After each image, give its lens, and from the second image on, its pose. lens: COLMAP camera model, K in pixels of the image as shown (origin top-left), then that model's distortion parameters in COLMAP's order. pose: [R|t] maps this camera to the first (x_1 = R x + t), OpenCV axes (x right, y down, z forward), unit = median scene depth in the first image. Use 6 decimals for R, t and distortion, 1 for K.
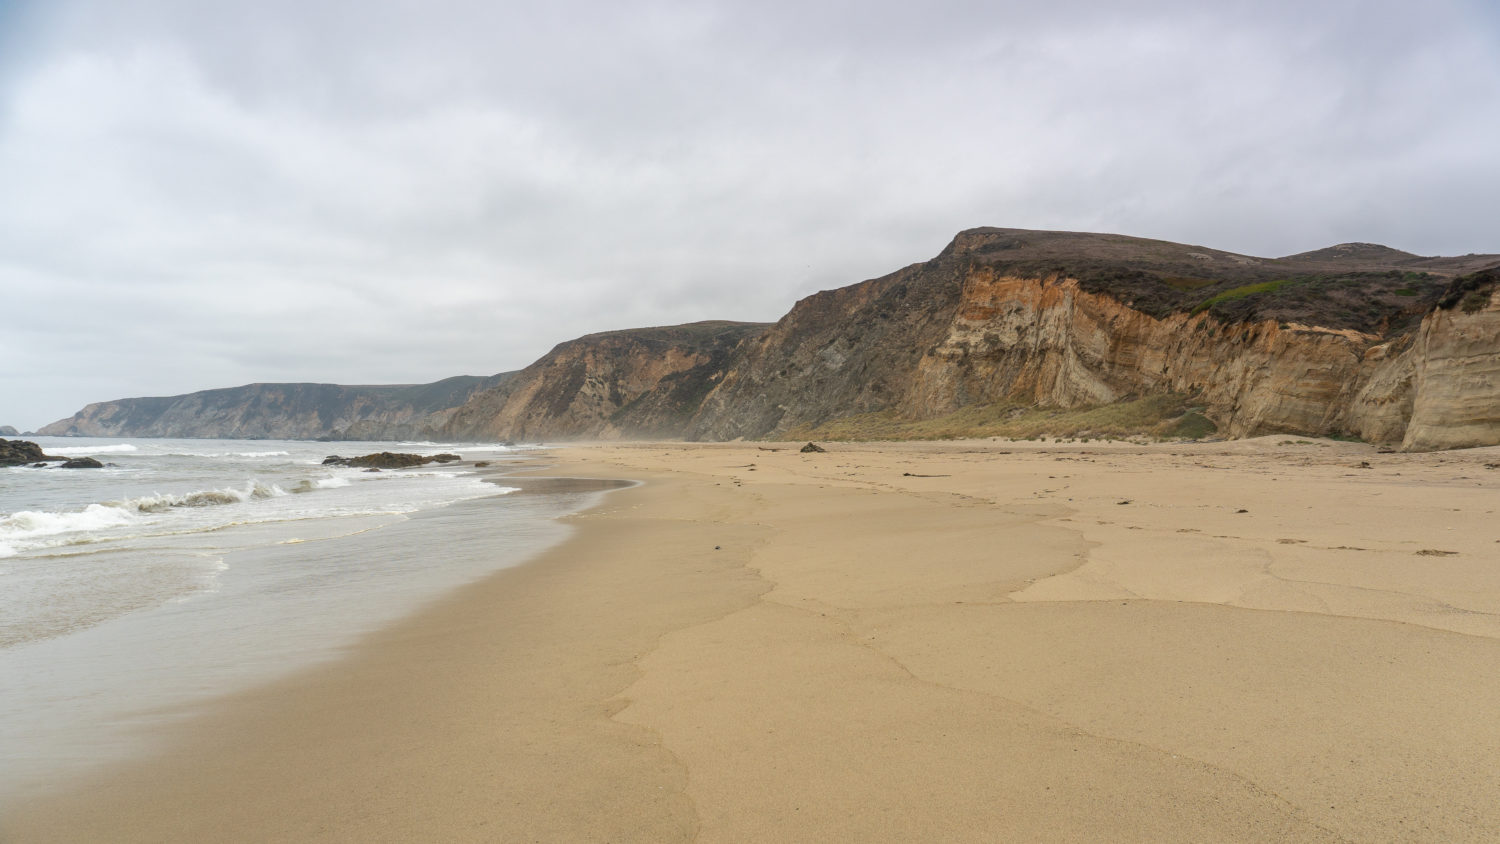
lens RADIAL K [[1018.3, 0, 747.0], [0, 1018.3, 501.4], [0, 0, 1]] dist [-0.008435, -0.002359]
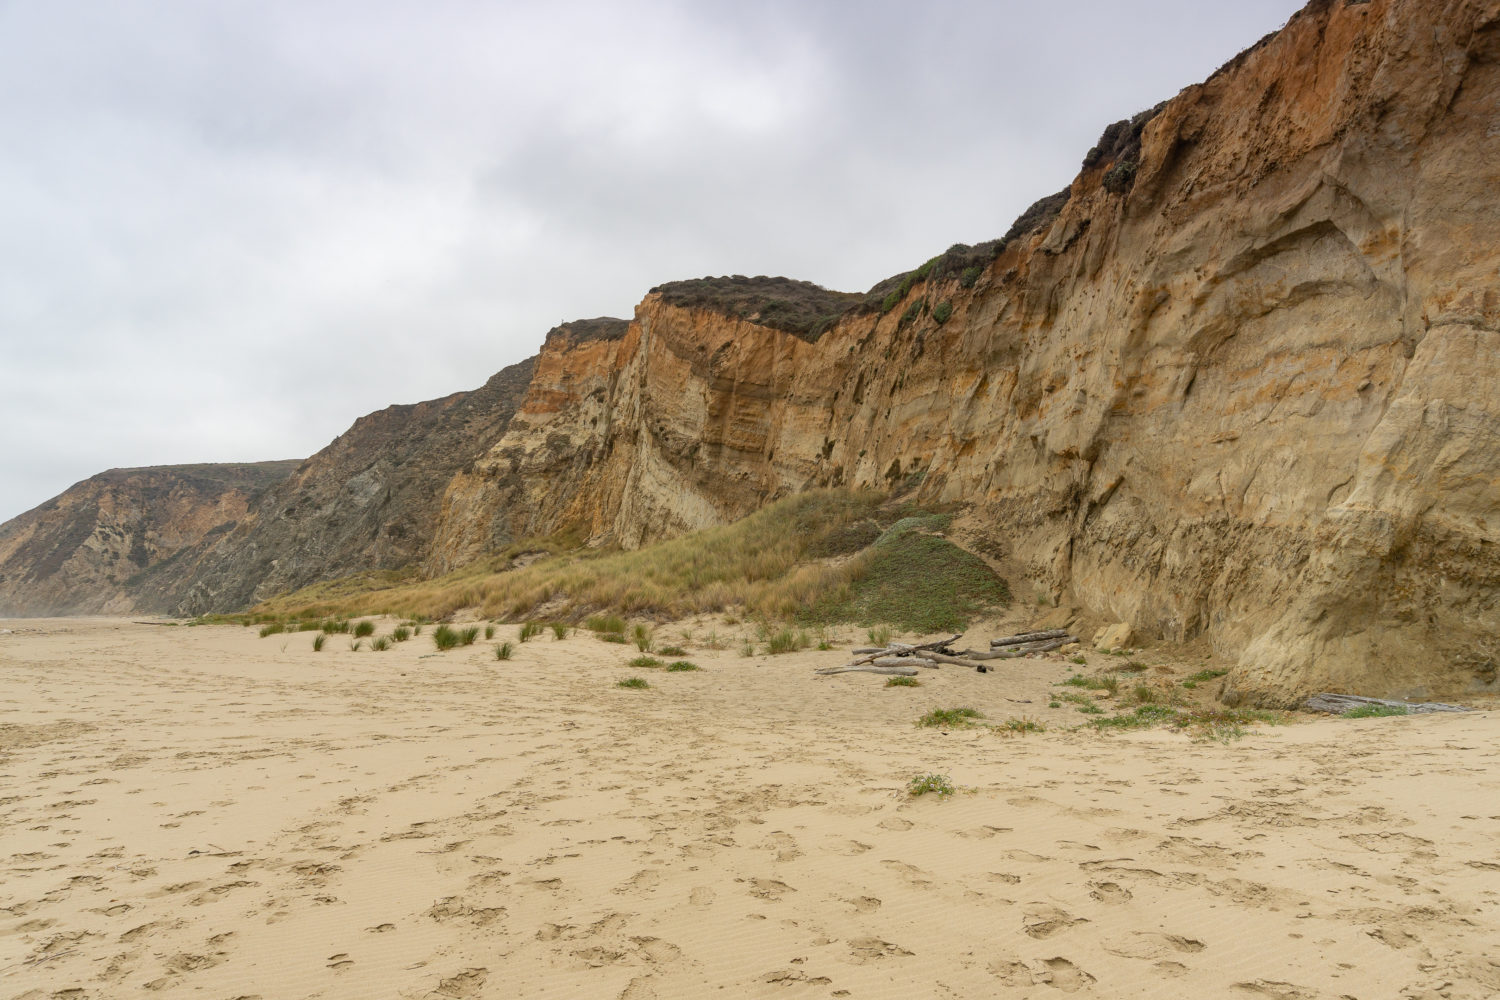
lens RADIAL K [[1115.1, 0, 746.5], [0, 1115.1, 507.7], [0, 0, 1]] dist [-0.014379, -0.005334]
pose [[0.957624, 0.030917, 0.286358, 0.060066], [0.014019, 0.988041, -0.153555, -0.009381], [-0.287681, 0.151063, 0.945738, 0.140302]]
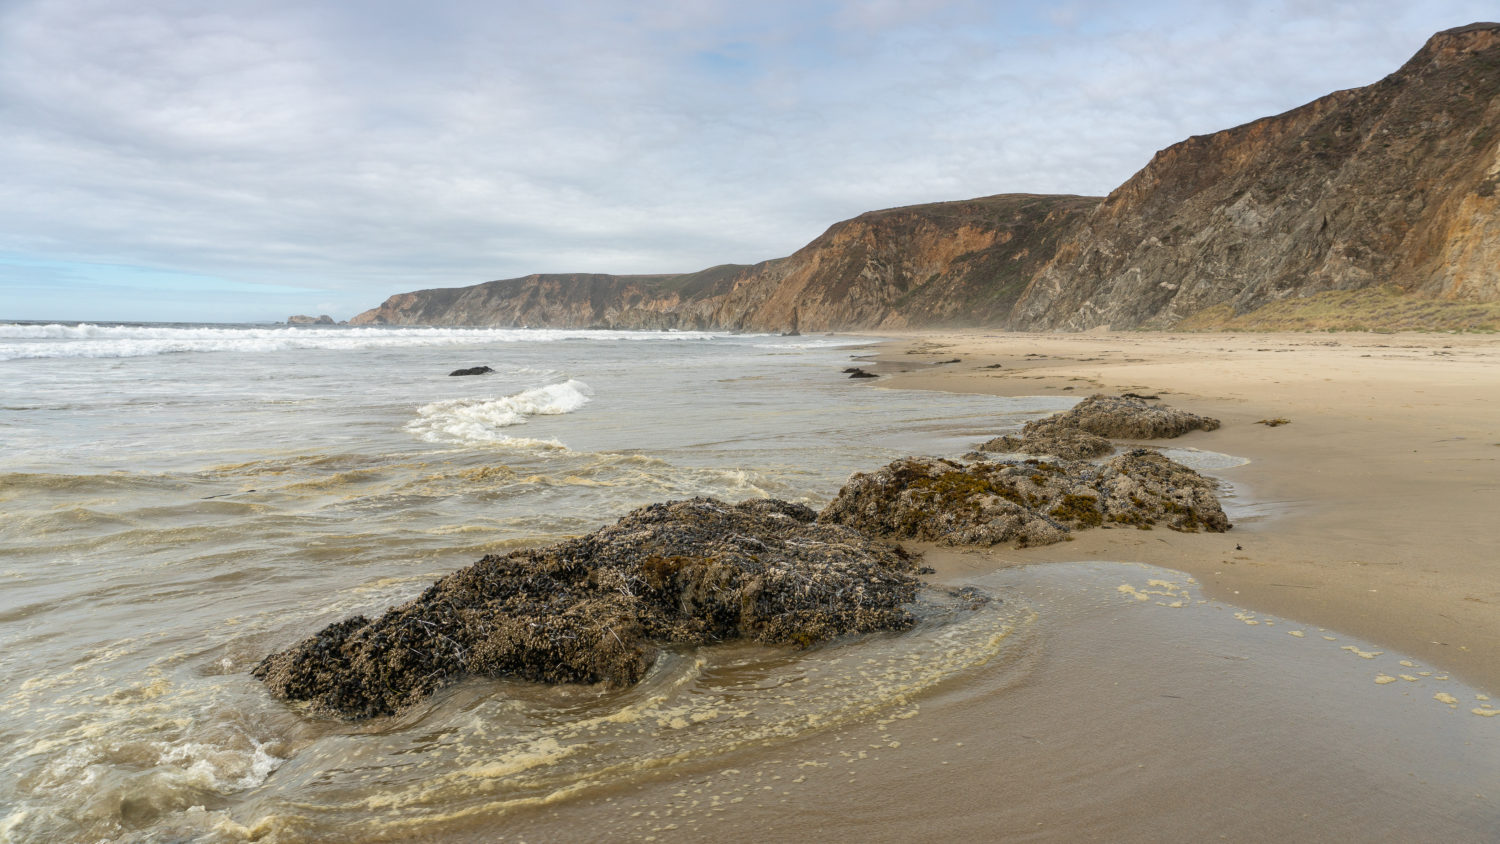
lens RADIAL K [[1018.3, 0, 750.4], [0, 1018.3, 426.5], [0, 0, 1]] dist [-0.008435, -0.002359]
pose [[0.970038, 0.025267, -0.241636, -0.040697], [-0.016893, 0.999185, 0.036664, -0.006797], [0.242365, -0.031484, 0.969674, 0.112932]]
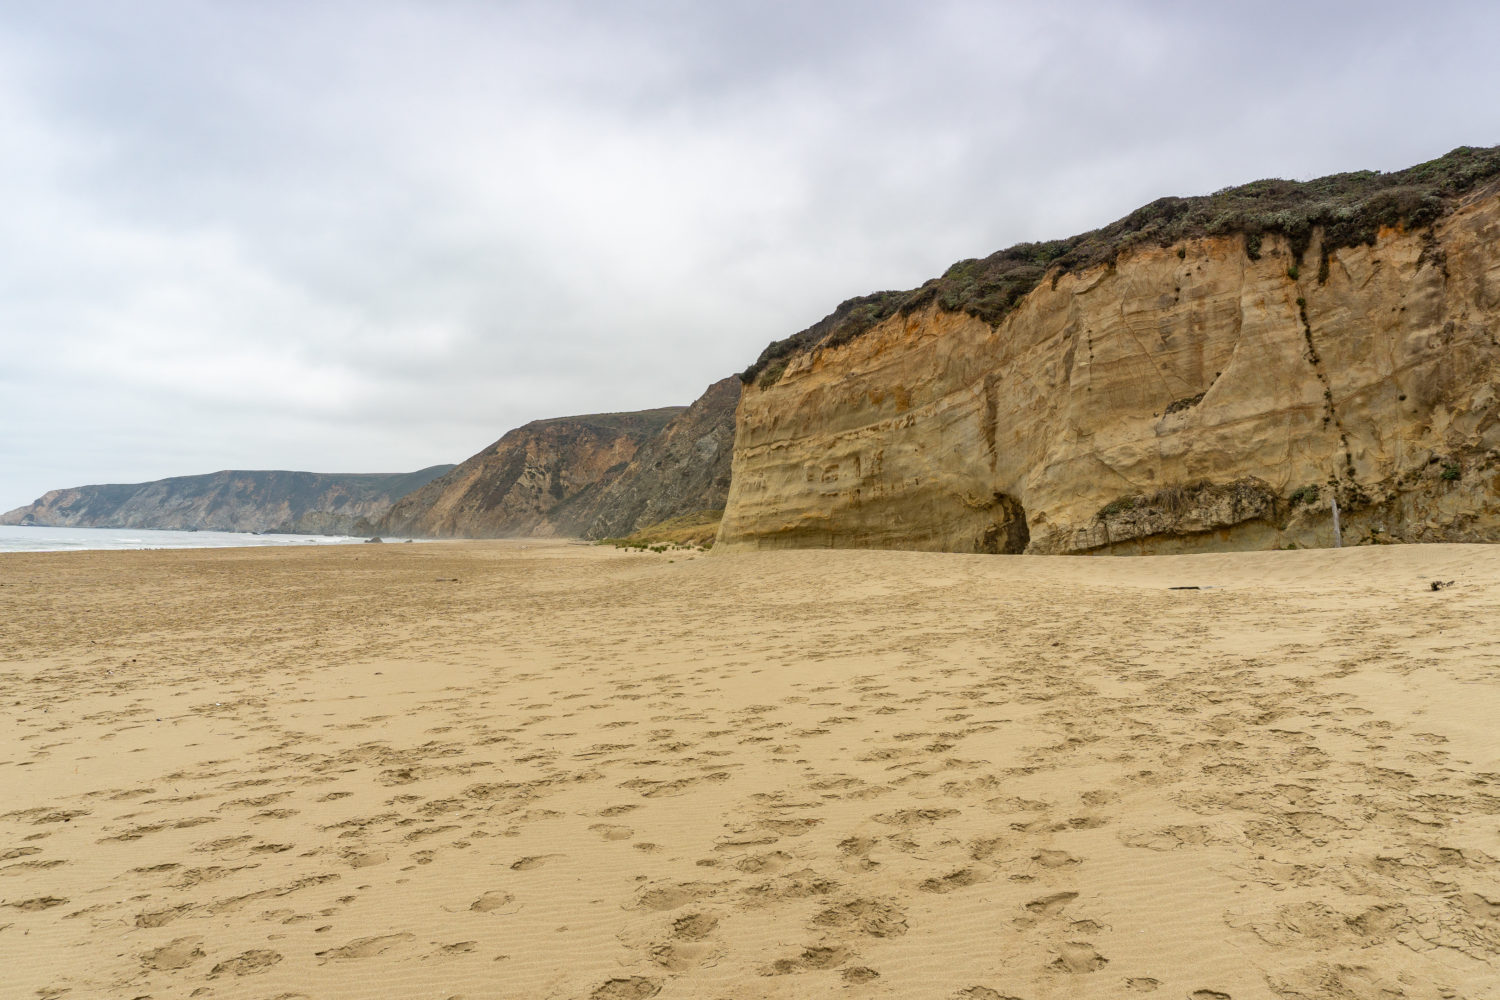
lens RADIAL K [[1115.1, 0, 756.1], [0, 1115.1, 502.3], [0, 0, 1]] dist [-0.014379, -0.005334]
pose [[0.999578, 0.009783, -0.027361, 0.080354], [-0.012236, 0.995776, -0.091002, -0.003313], [0.026356, 0.091298, 0.995475, 0.022096]]
